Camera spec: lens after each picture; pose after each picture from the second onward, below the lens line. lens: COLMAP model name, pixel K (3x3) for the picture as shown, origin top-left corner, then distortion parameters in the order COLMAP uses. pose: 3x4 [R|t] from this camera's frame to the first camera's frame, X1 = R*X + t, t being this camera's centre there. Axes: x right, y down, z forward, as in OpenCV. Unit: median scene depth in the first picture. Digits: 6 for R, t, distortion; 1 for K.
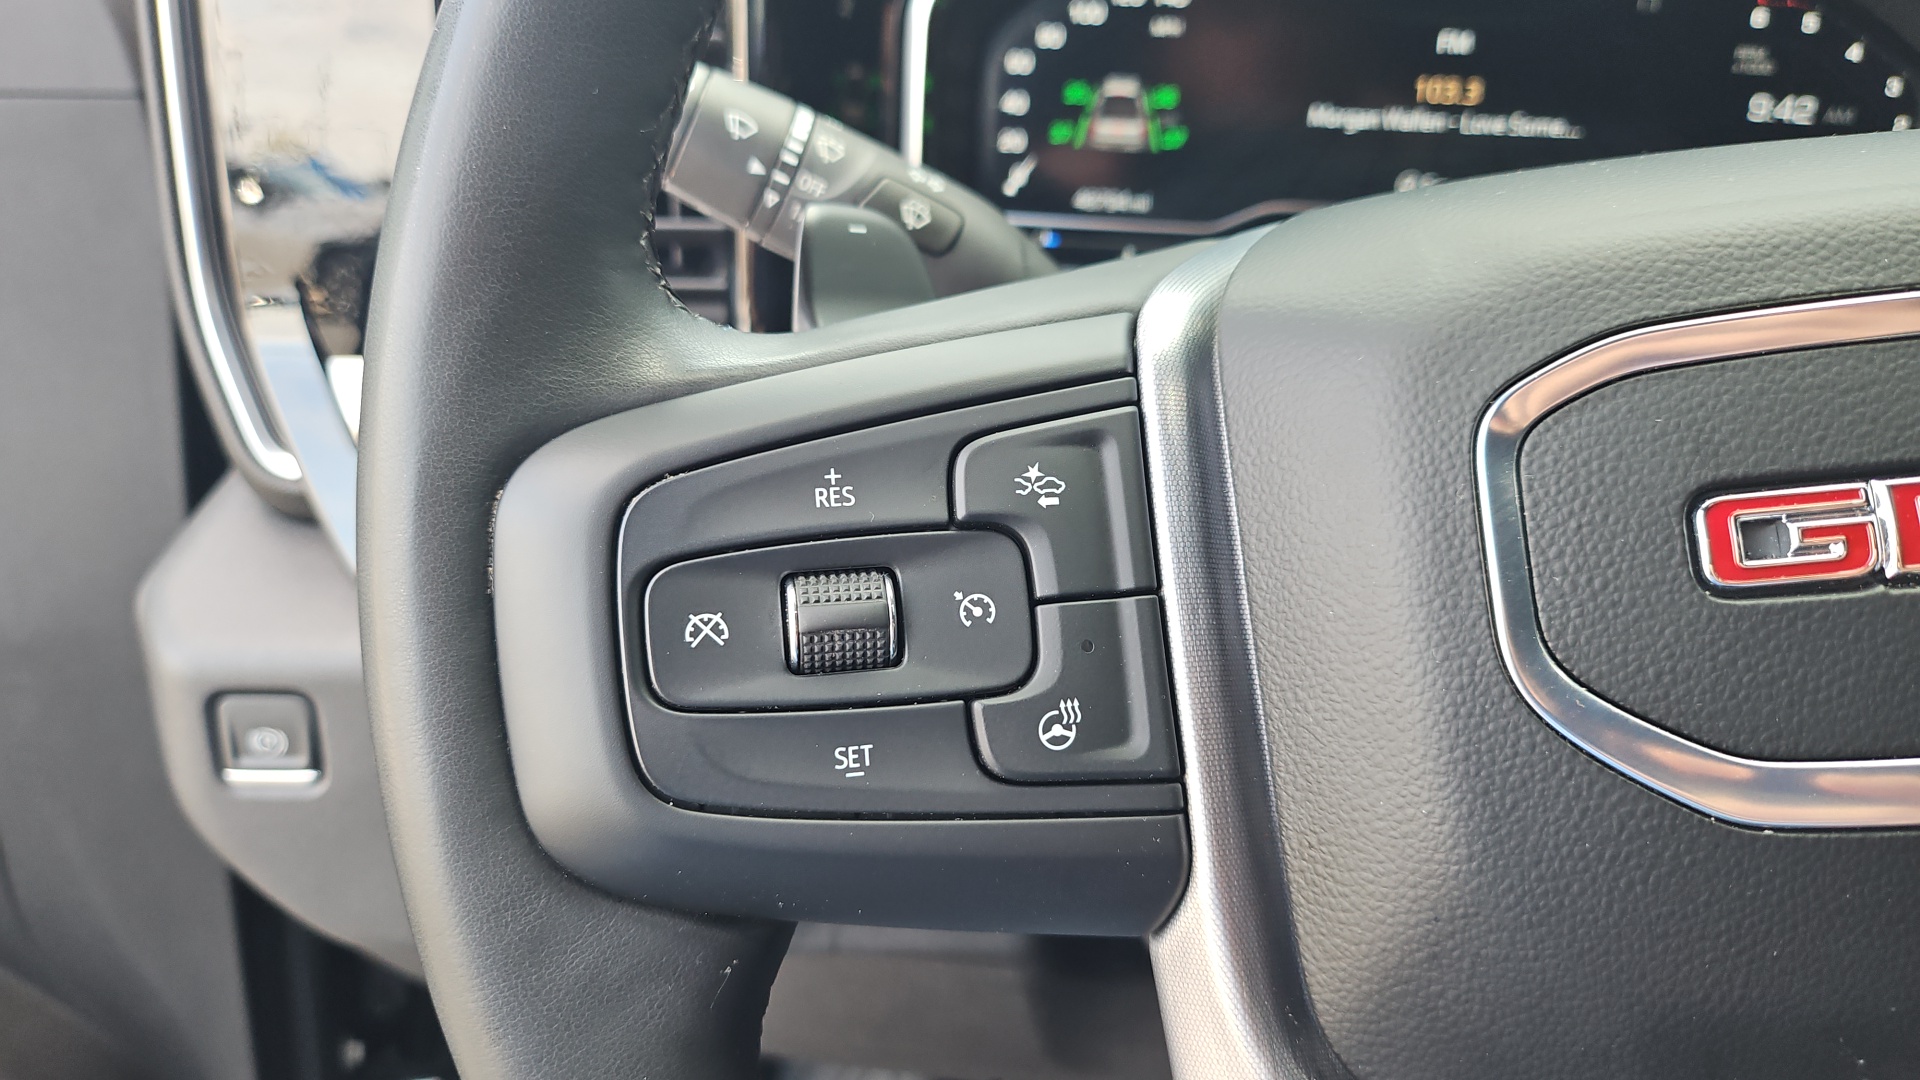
lens RADIAL K [[1362.7, 0, 1010.1], [0, 1362.7, 516.1], [0, 0, 1]] dist [0.045185, -0.052834]
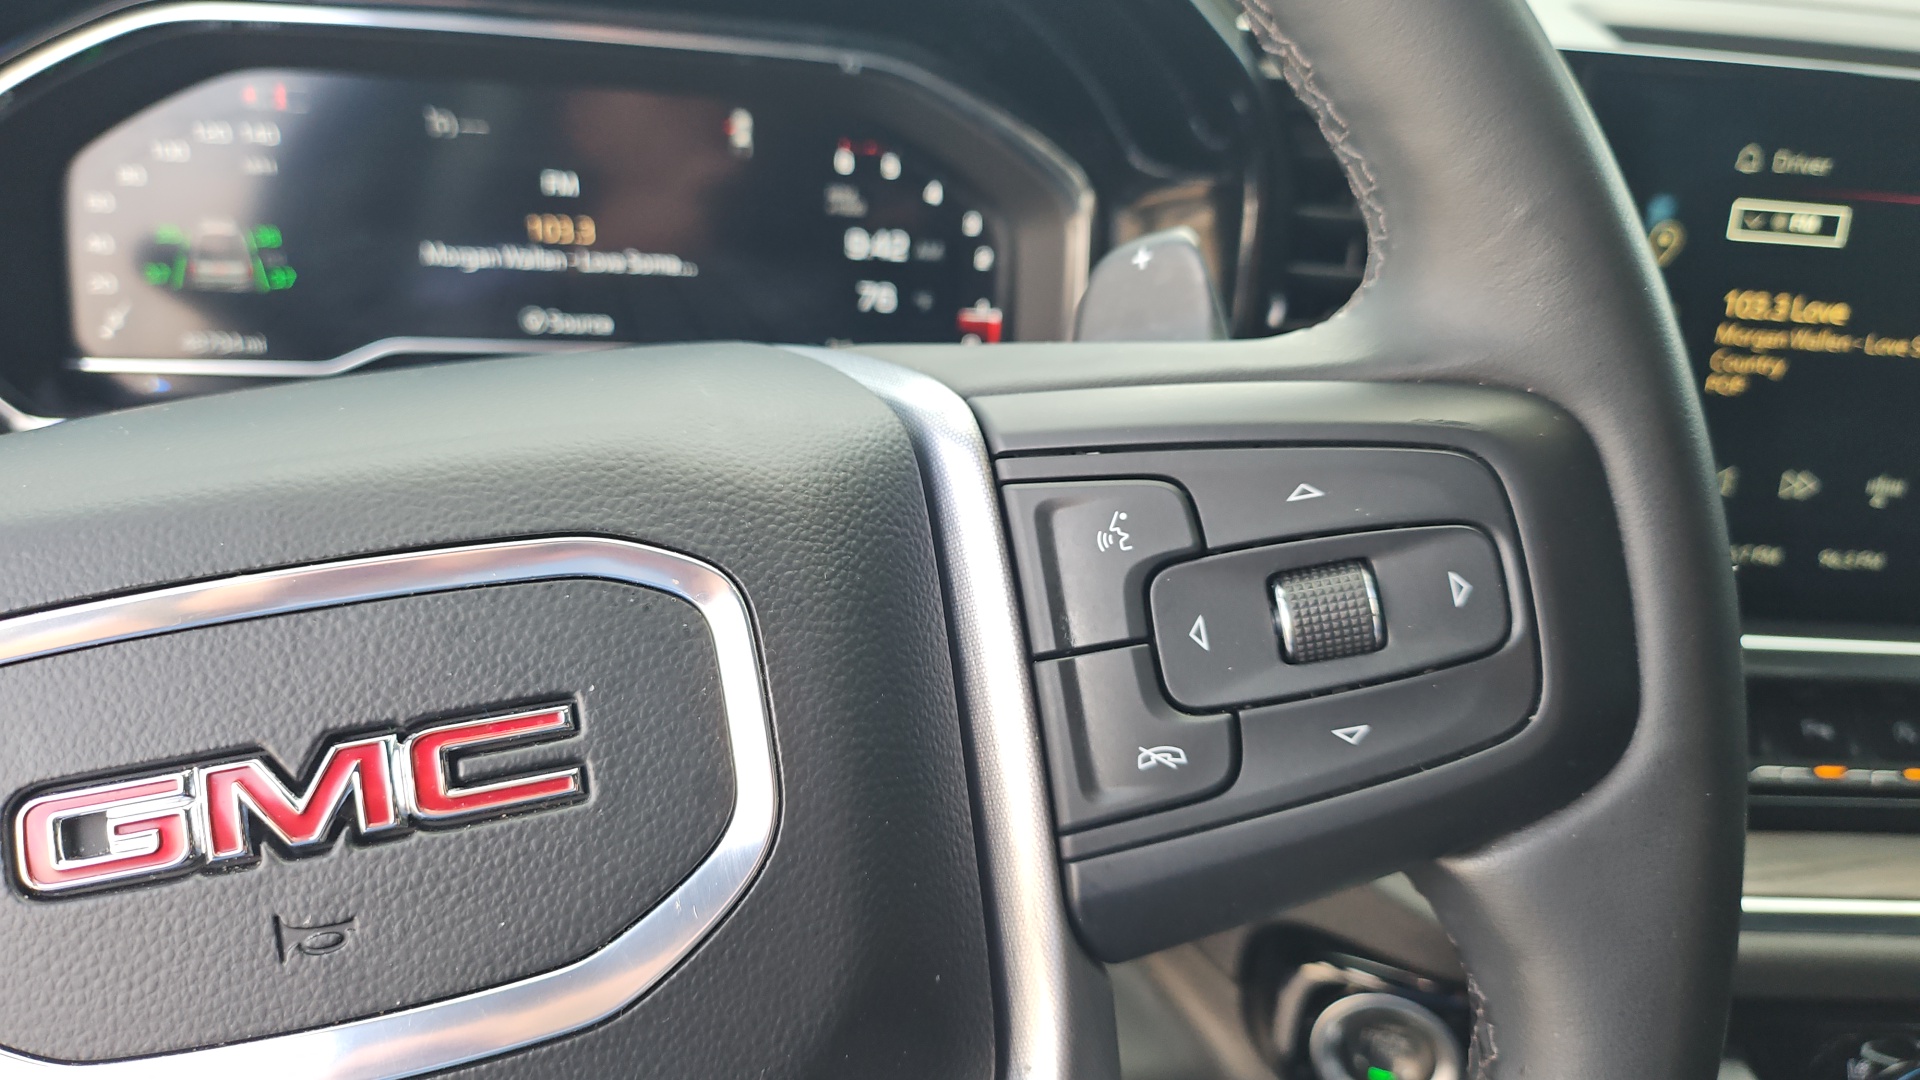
lens RADIAL K [[1362.7, 0, 949.2], [0, 1362.7, 518.6], [0, 0, 1]] dist [0.045185, -0.052834]
pose [[0.971527, -0.062775, 0.228462, 0.363335], [0.069516, 0.997348, -0.021570, -0.056741], [-0.226502, 0.036838, 0.973314, -0.044429]]
